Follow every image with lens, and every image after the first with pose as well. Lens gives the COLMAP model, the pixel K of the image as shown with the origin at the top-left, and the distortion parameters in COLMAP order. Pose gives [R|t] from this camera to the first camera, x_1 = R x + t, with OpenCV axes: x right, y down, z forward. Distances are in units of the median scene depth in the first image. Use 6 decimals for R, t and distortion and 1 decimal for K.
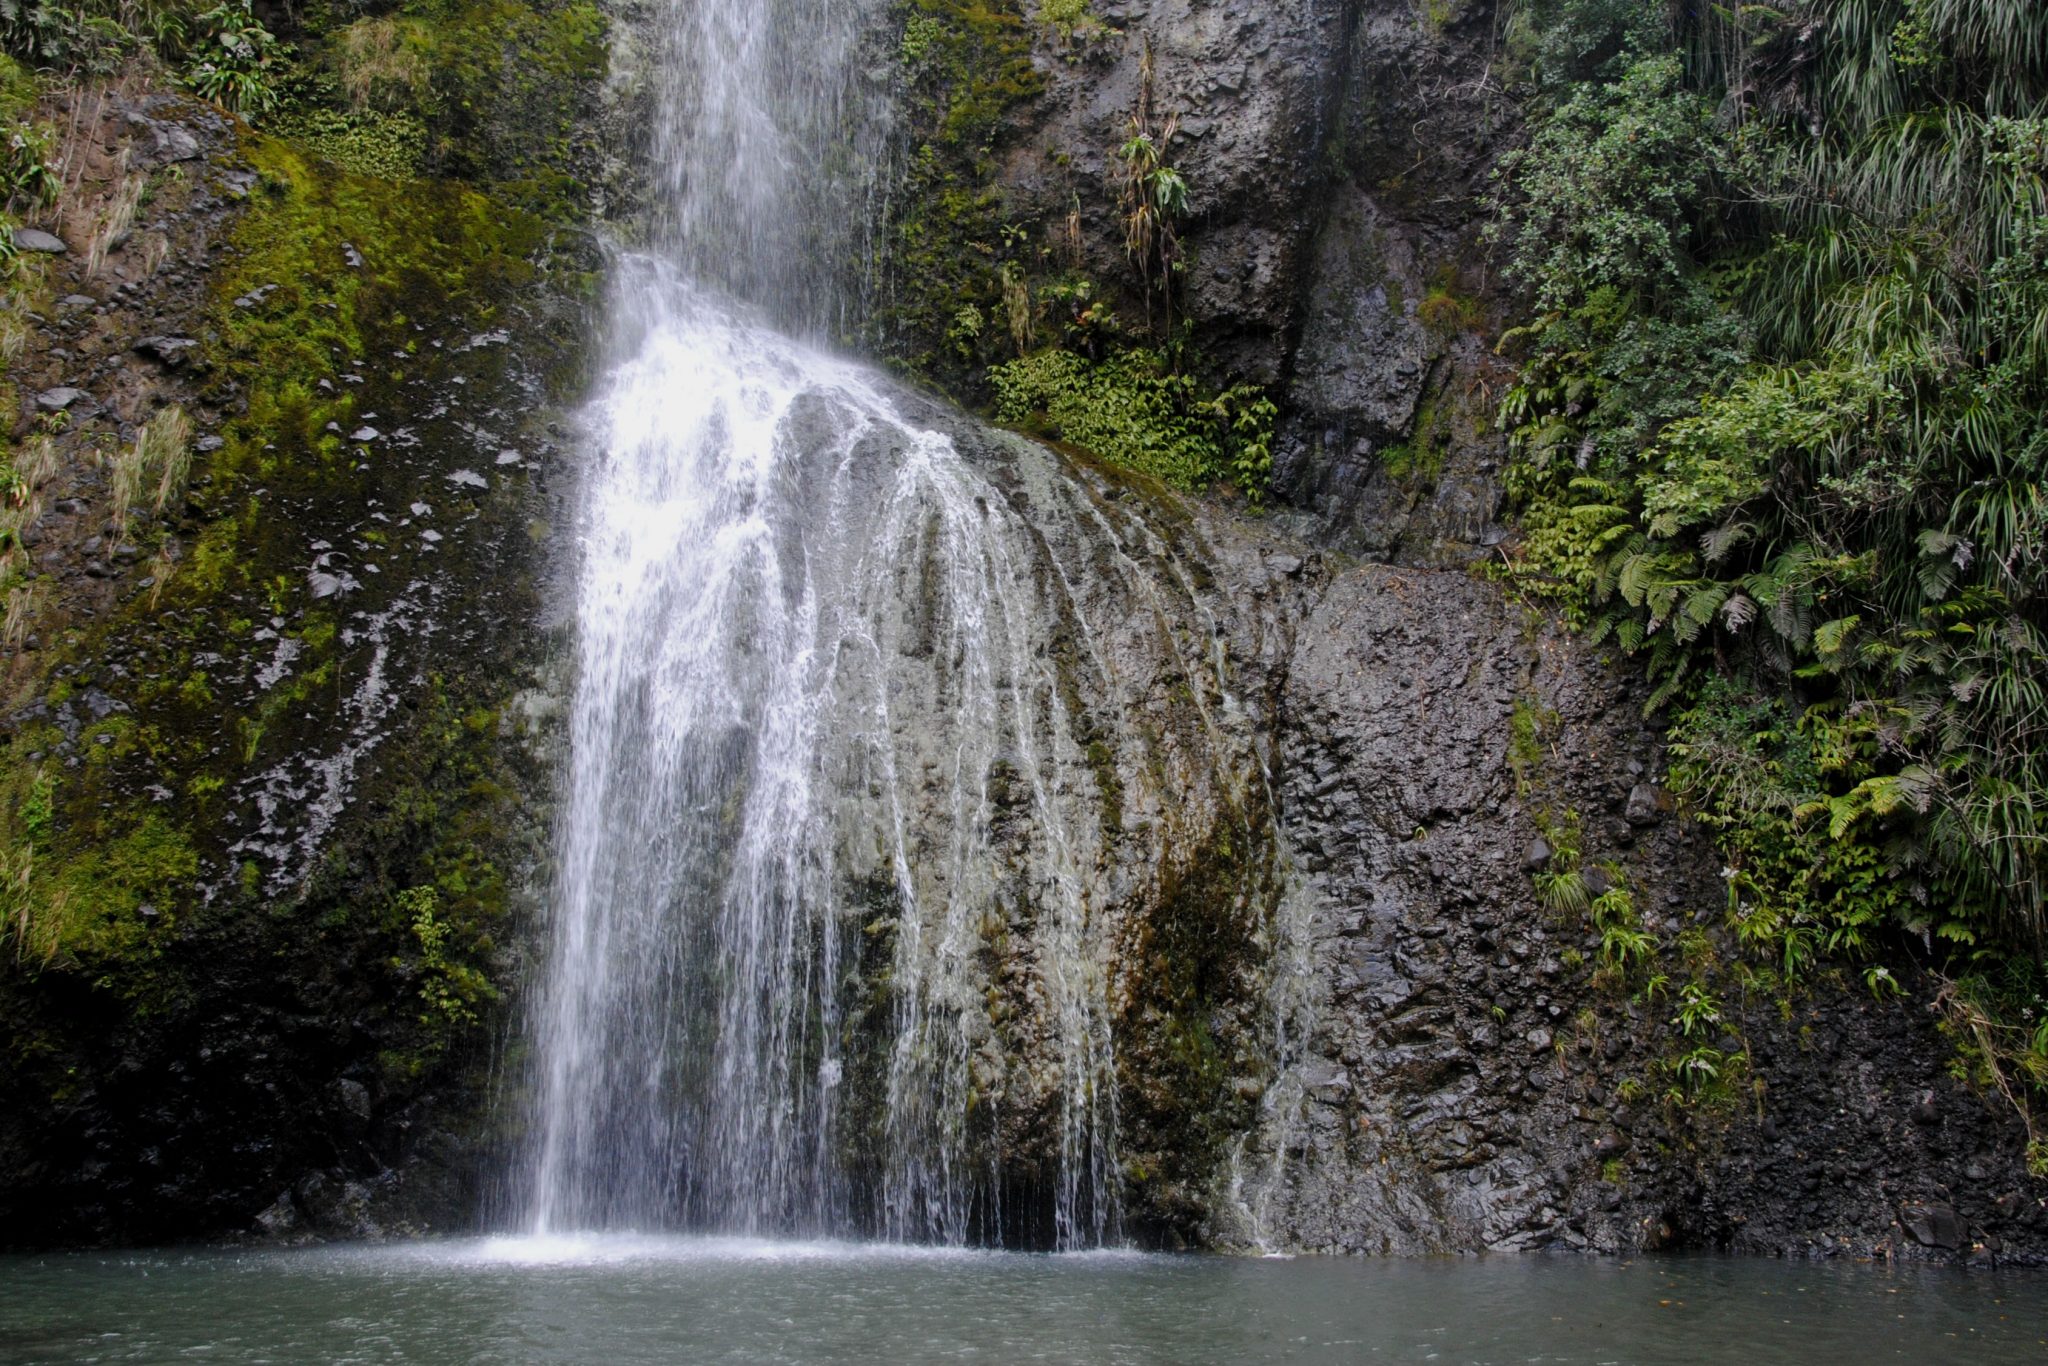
lens RADIAL K [[2055.9, 0, 1024.1], [0, 2055.9, 682.3], [0, 0, 1]] dist [-0.005057, 0.000000]
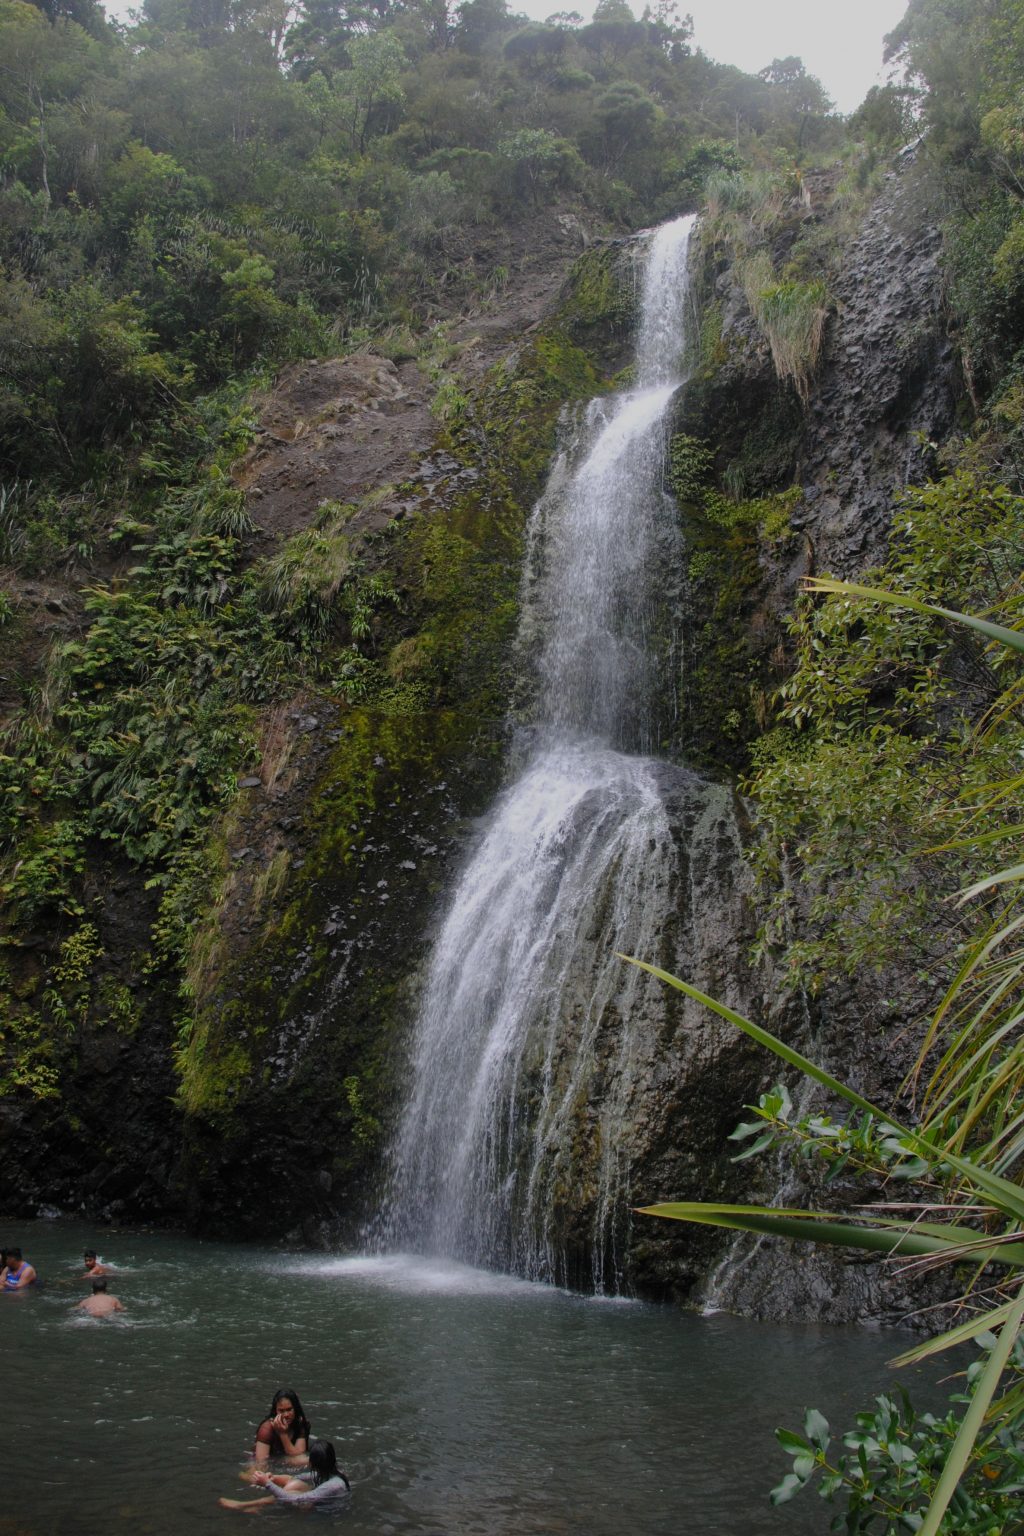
lens RADIAL K [[1169.6, 0, 510.3], [0, 1169.6, 758.5], [0, 0, 1]] dist [-0.120646, 0.019898]
pose [[0.789024, -0.161357, -0.592794, 0.516306], [0.095348, 0.985364, -0.141304, -0.031502], [0.606919, 0.054971, 0.792861, 0.156422]]
